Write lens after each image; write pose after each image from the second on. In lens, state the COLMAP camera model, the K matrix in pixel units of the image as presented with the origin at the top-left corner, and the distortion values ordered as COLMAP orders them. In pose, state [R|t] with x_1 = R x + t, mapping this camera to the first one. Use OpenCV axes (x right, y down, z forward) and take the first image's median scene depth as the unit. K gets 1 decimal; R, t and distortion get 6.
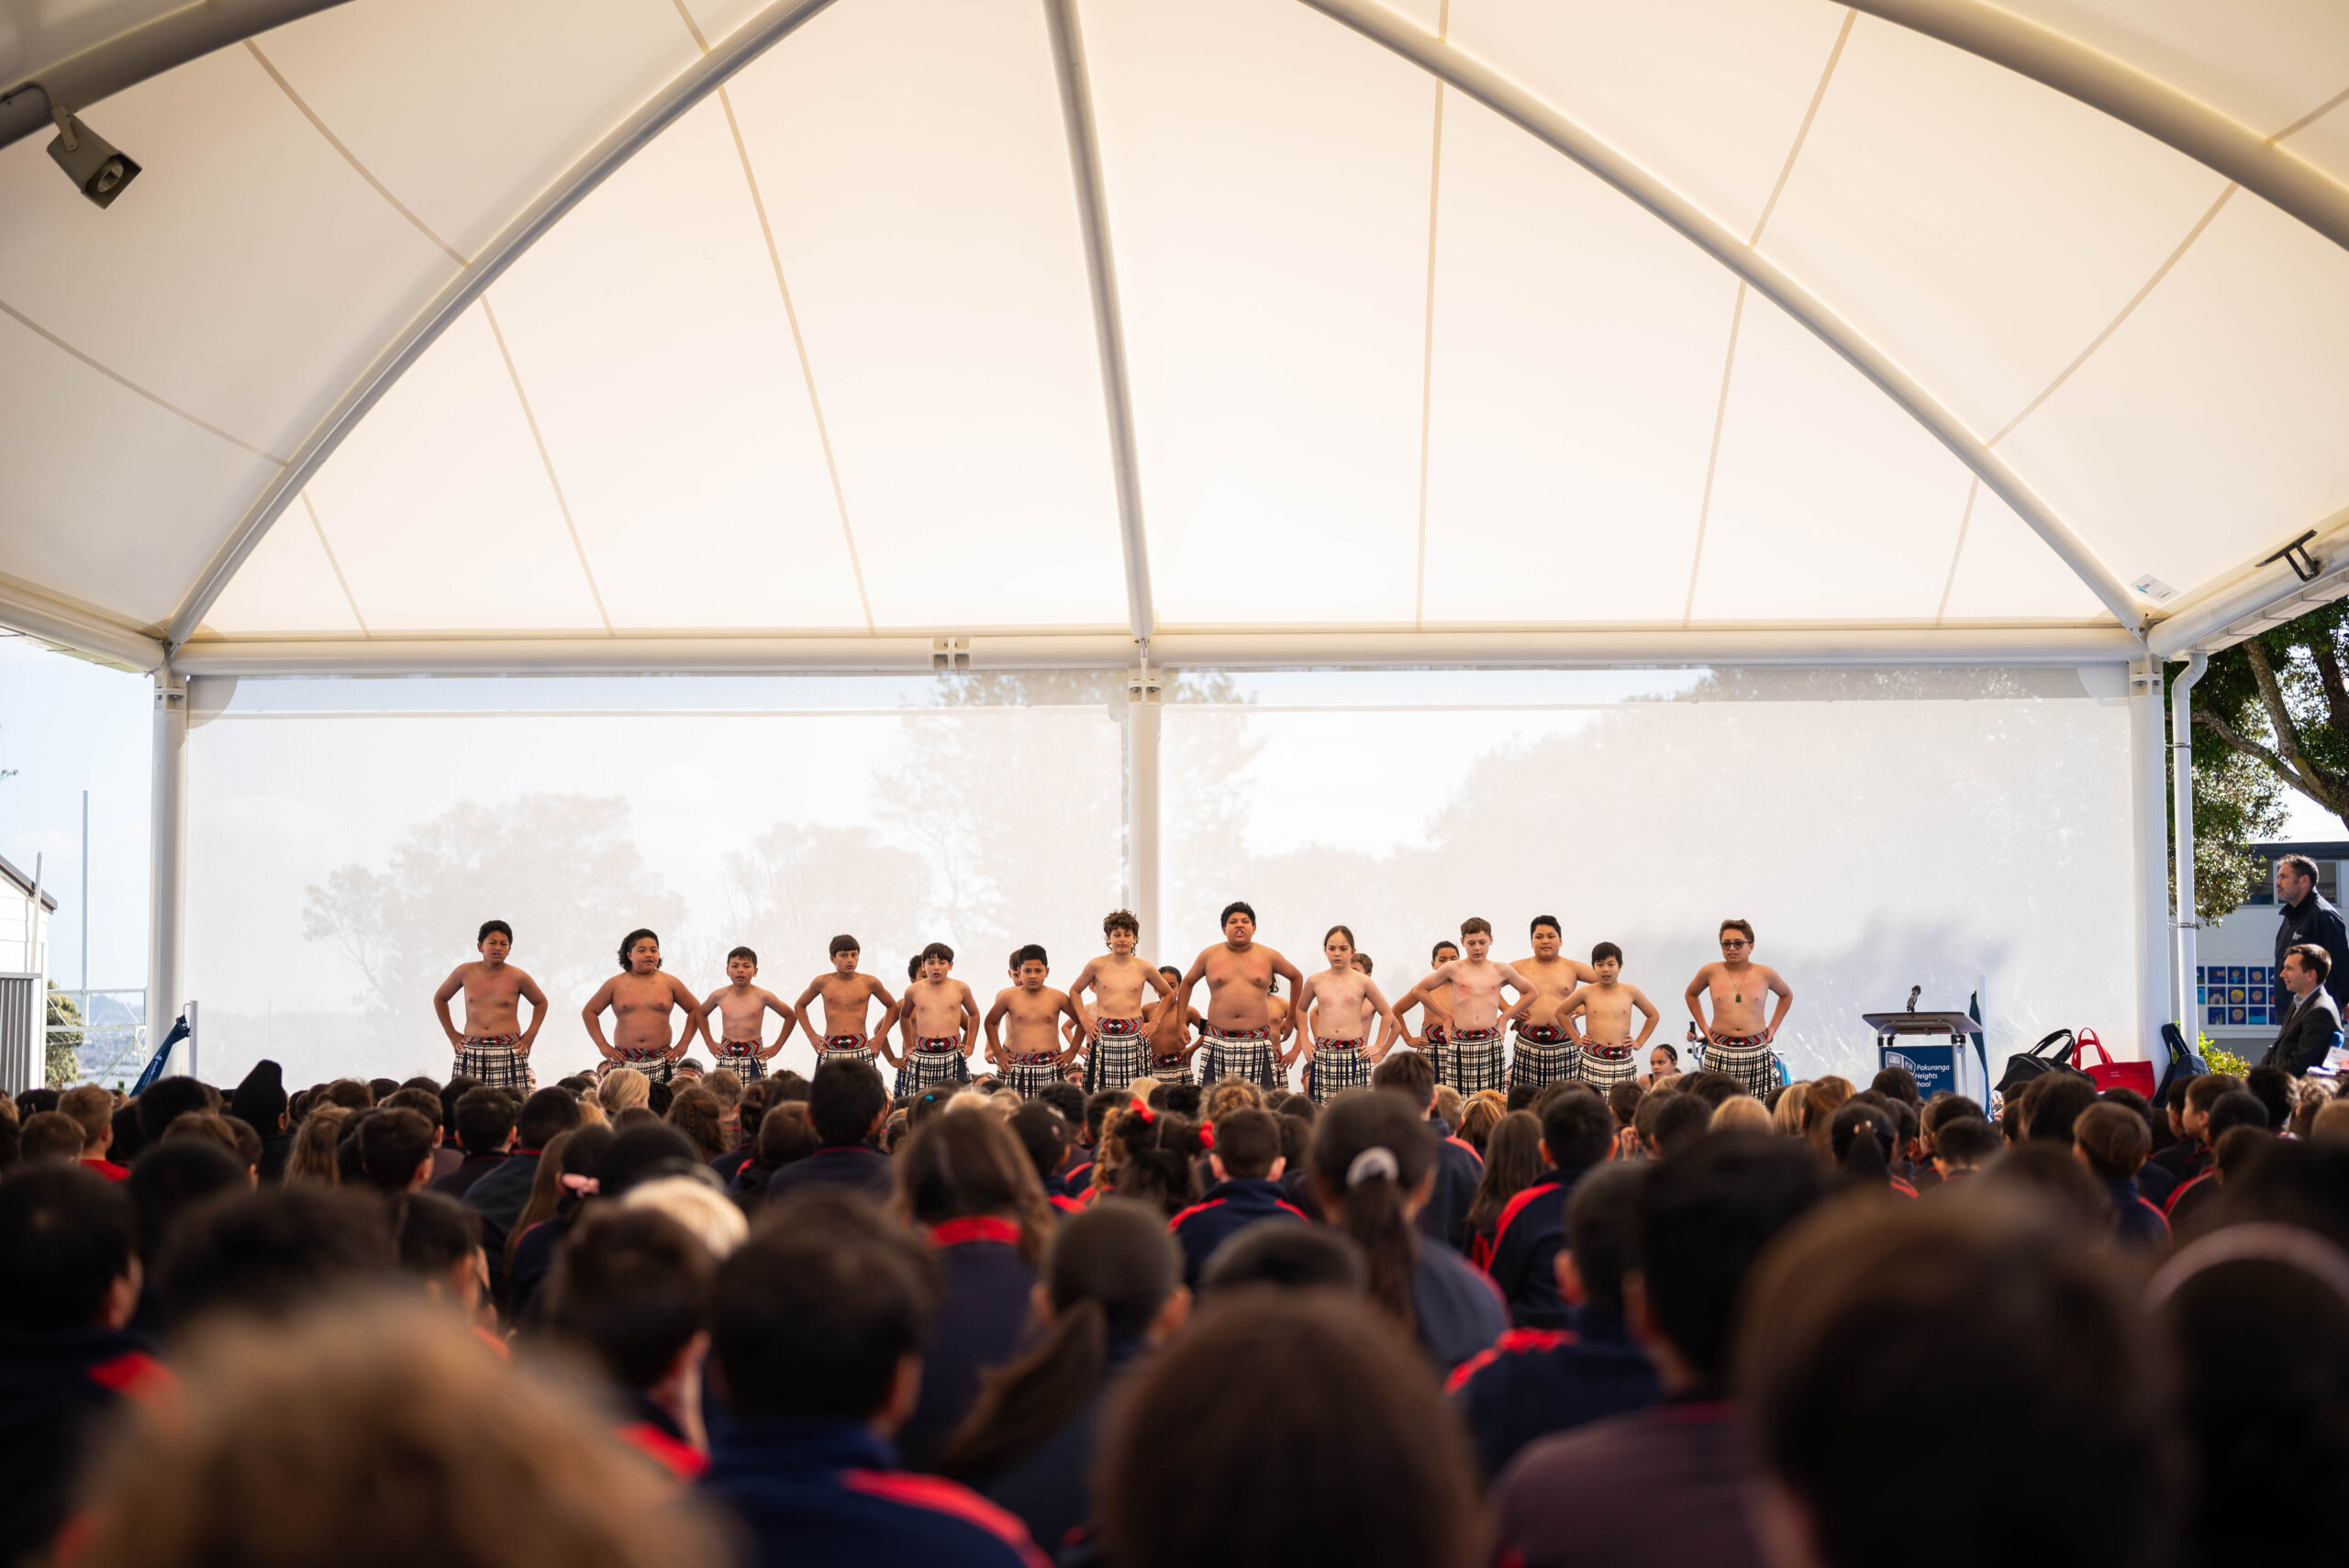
lens RADIAL K [[3370.9, 0, 1163.3], [0, 3370.9, 776.0], [0, 0, 1]] dist [-0.036341, 0.000000]
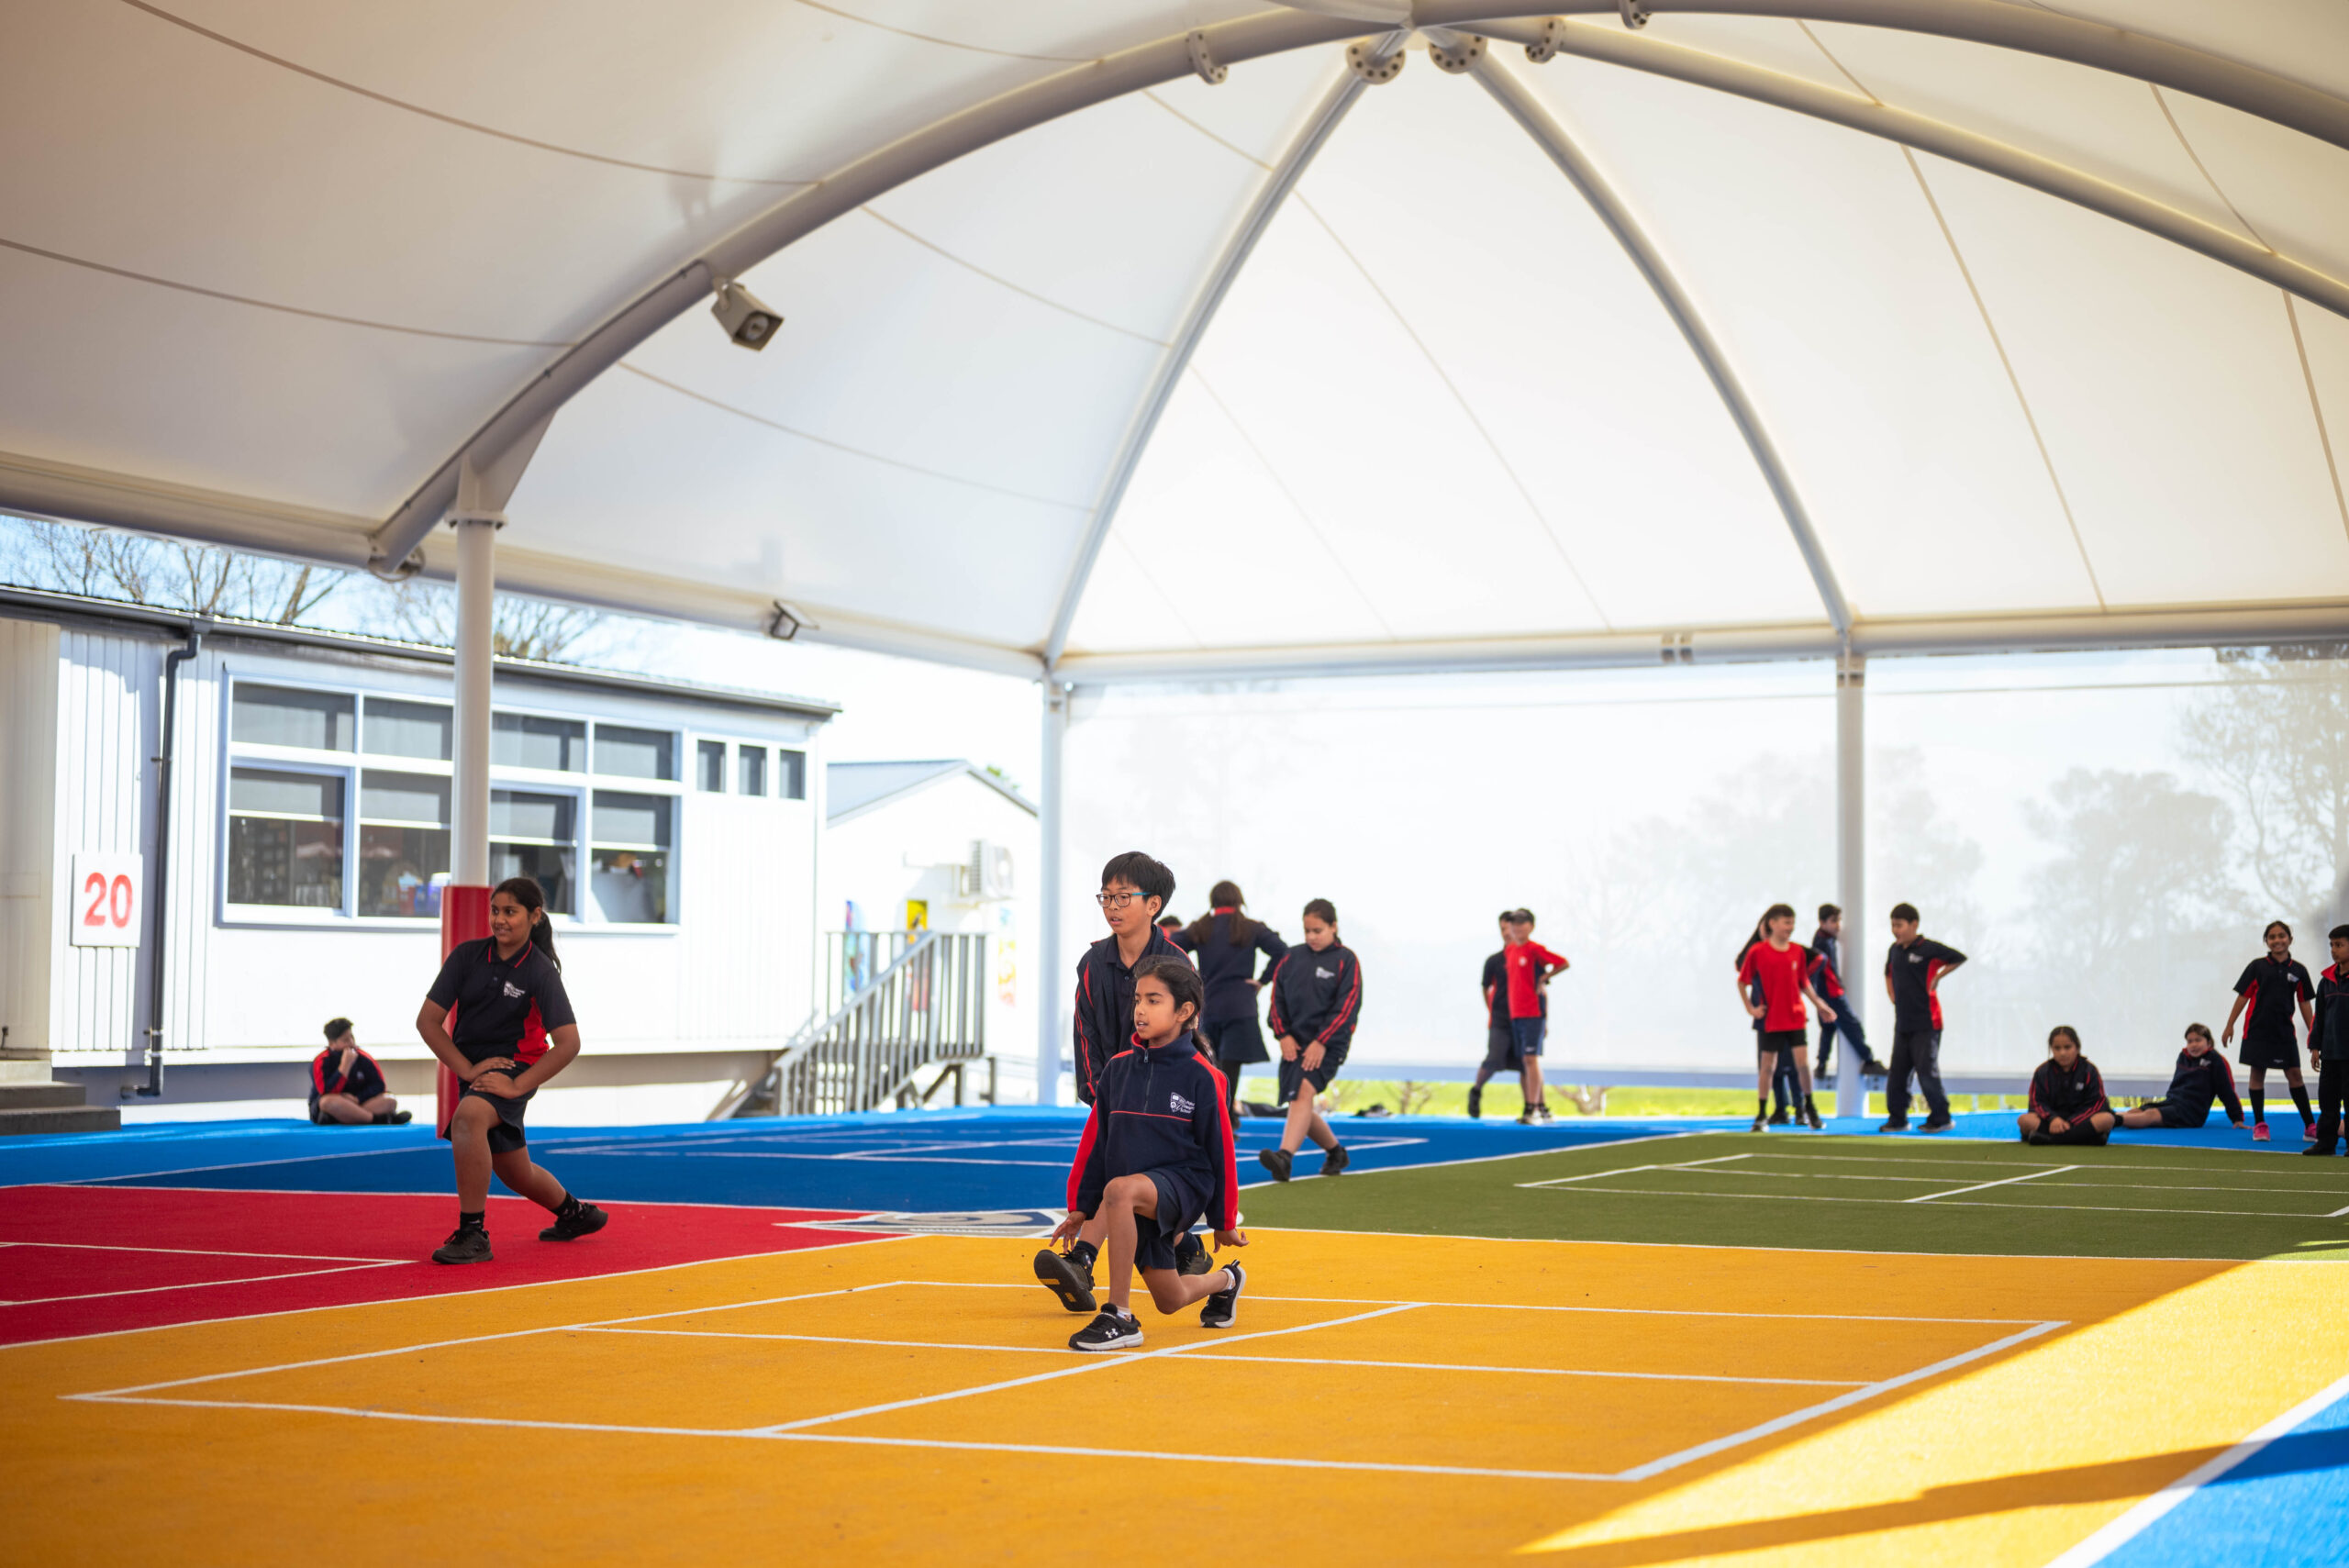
lens RADIAL K [[3370.9, 0, 1183.0], [0, 3370.9, 770.2], [0, 0, 1]] dist [-0.036341, 0.000000]
pose [[0.913769, -0.015699, -0.405931, 0.238128], [0.022095, 0.999695, 0.011076, -0.011832], [0.405633, -0.019089, 0.913836, -0.084166]]
